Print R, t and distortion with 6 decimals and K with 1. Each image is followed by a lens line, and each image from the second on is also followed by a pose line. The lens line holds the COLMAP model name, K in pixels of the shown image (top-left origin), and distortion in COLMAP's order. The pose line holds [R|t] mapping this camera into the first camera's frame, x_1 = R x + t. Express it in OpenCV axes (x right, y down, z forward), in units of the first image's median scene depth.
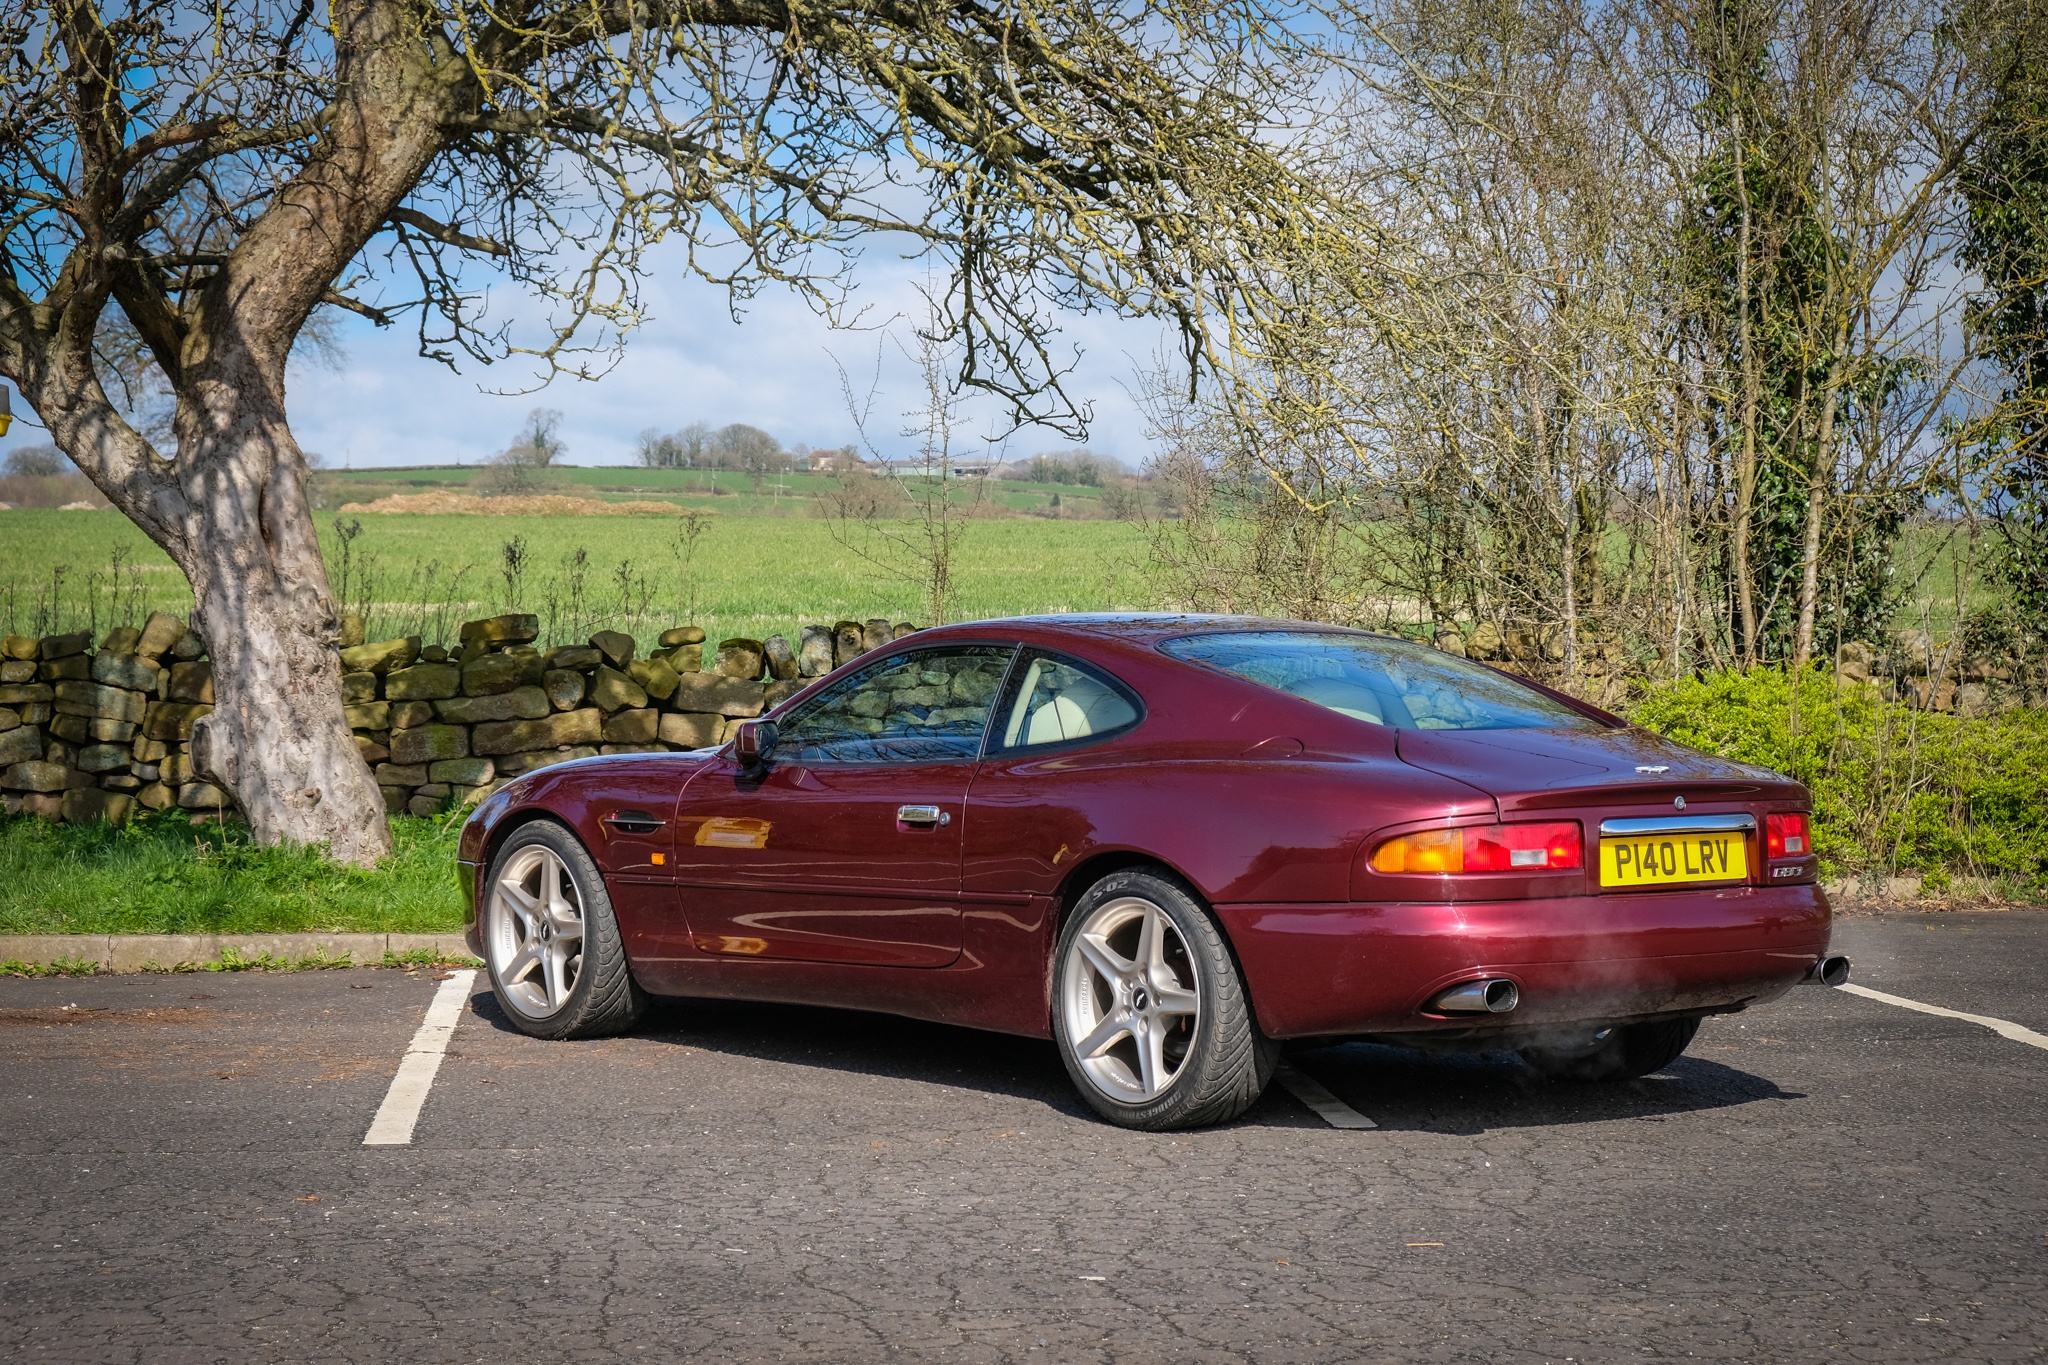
lens RADIAL K [[4407.3, 0, 1206.5], [0, 4407.3, 677.2], [0, 0, 1]] dist [-0.054077, 0.912990]
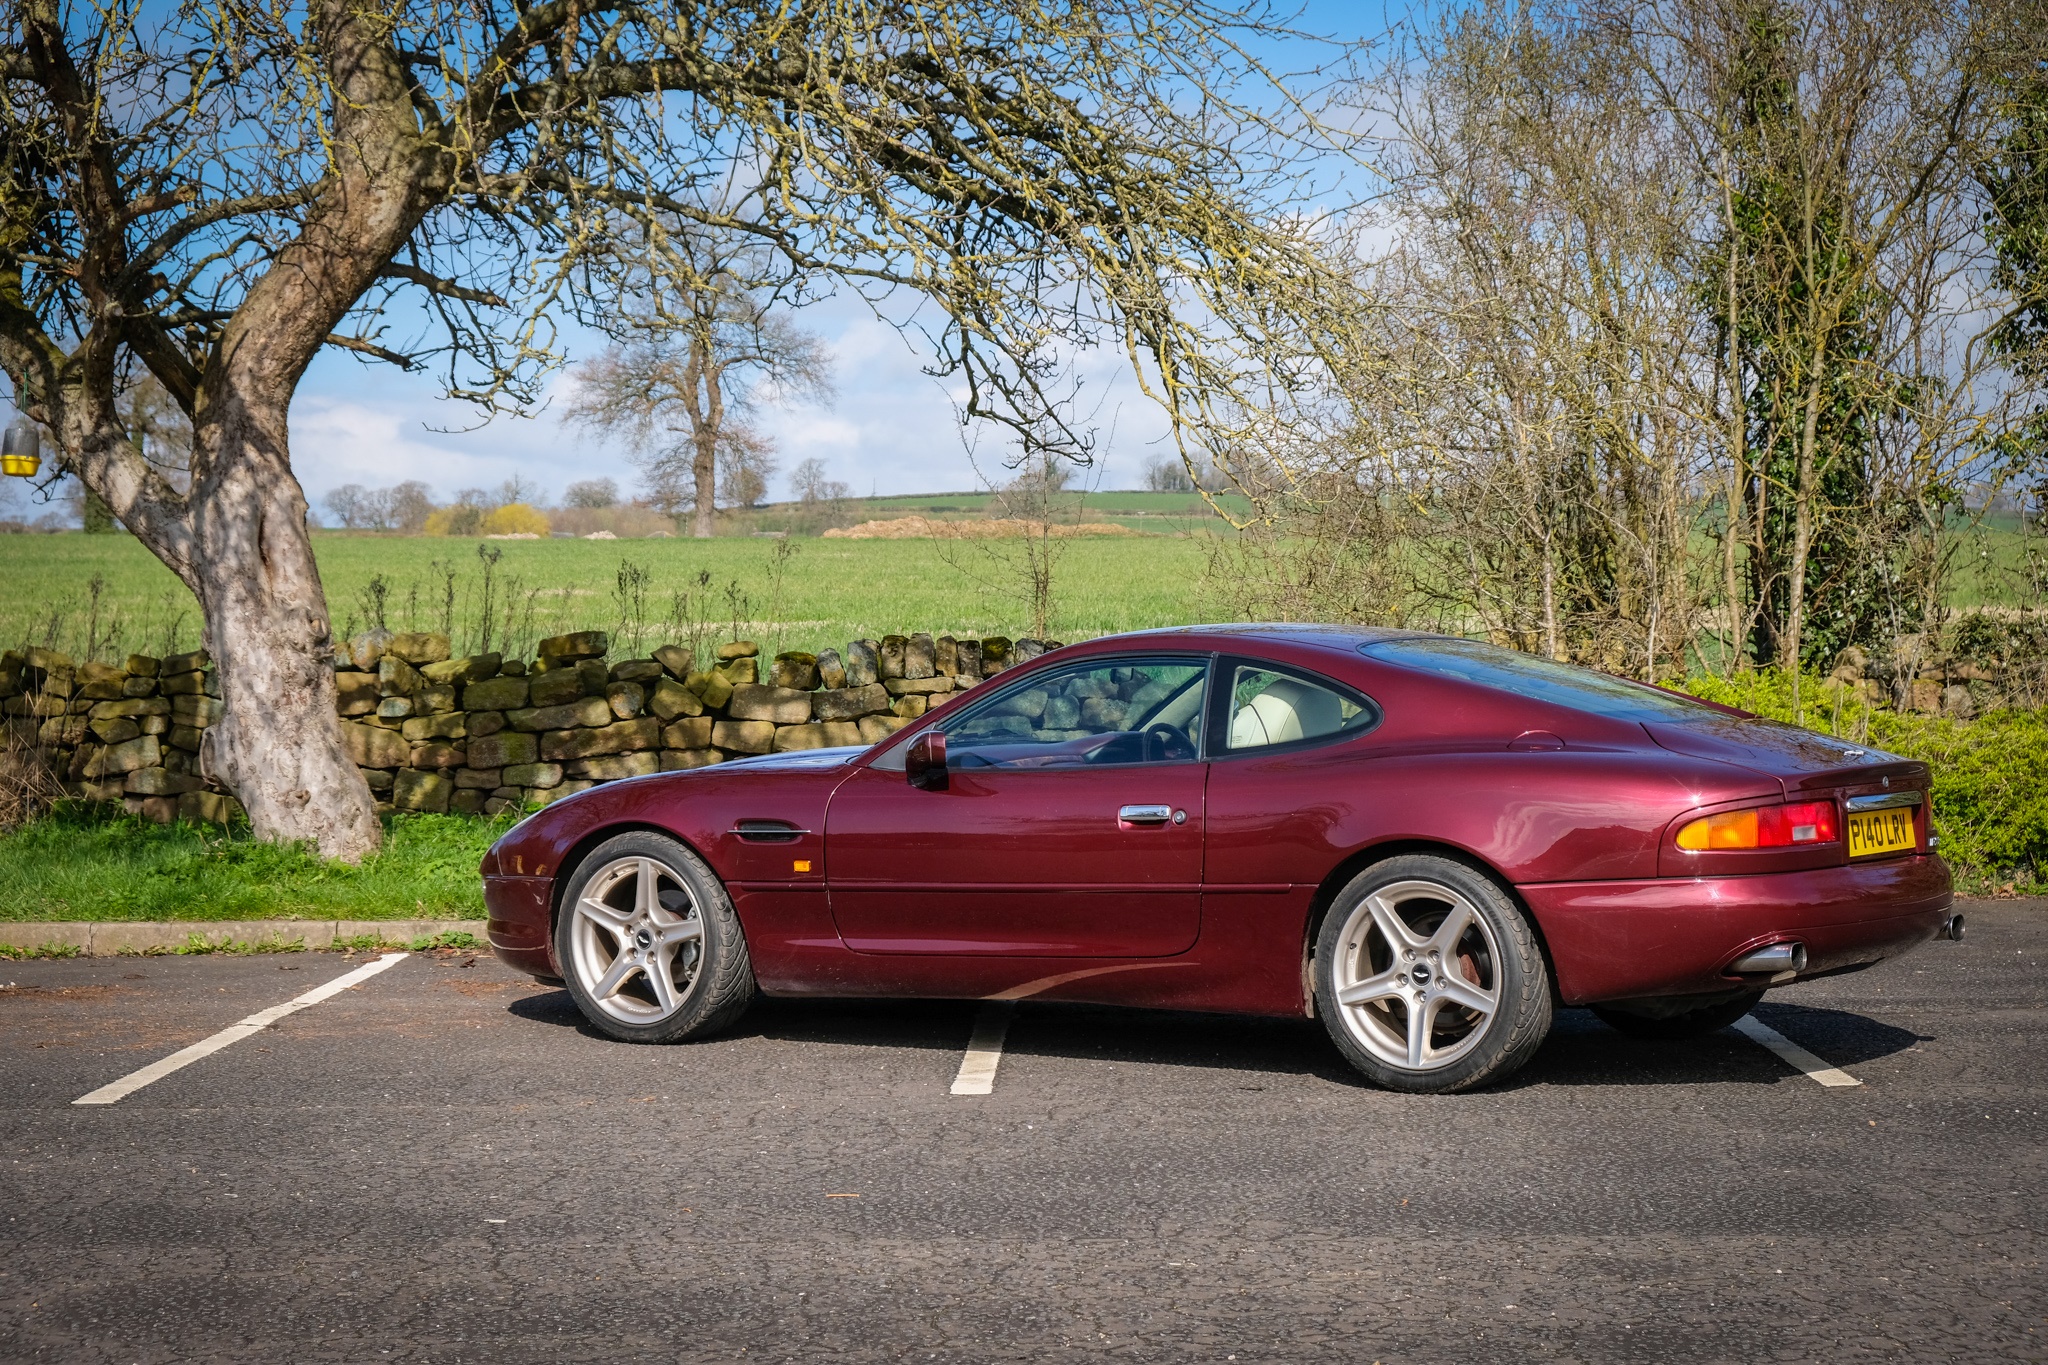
lens RADIAL K [[4194.5, 0, 1194.8], [0, 4194.5, 683.2], [0, 0, 1]] dist [-0.008459, 0.454631]
pose [[0.991766, -0.007041, -0.127867, 0.142444], [0.006904, 0.999975, -0.001517, 0.001387], [0.127874, 0.000622, 0.991790, -0.016732]]
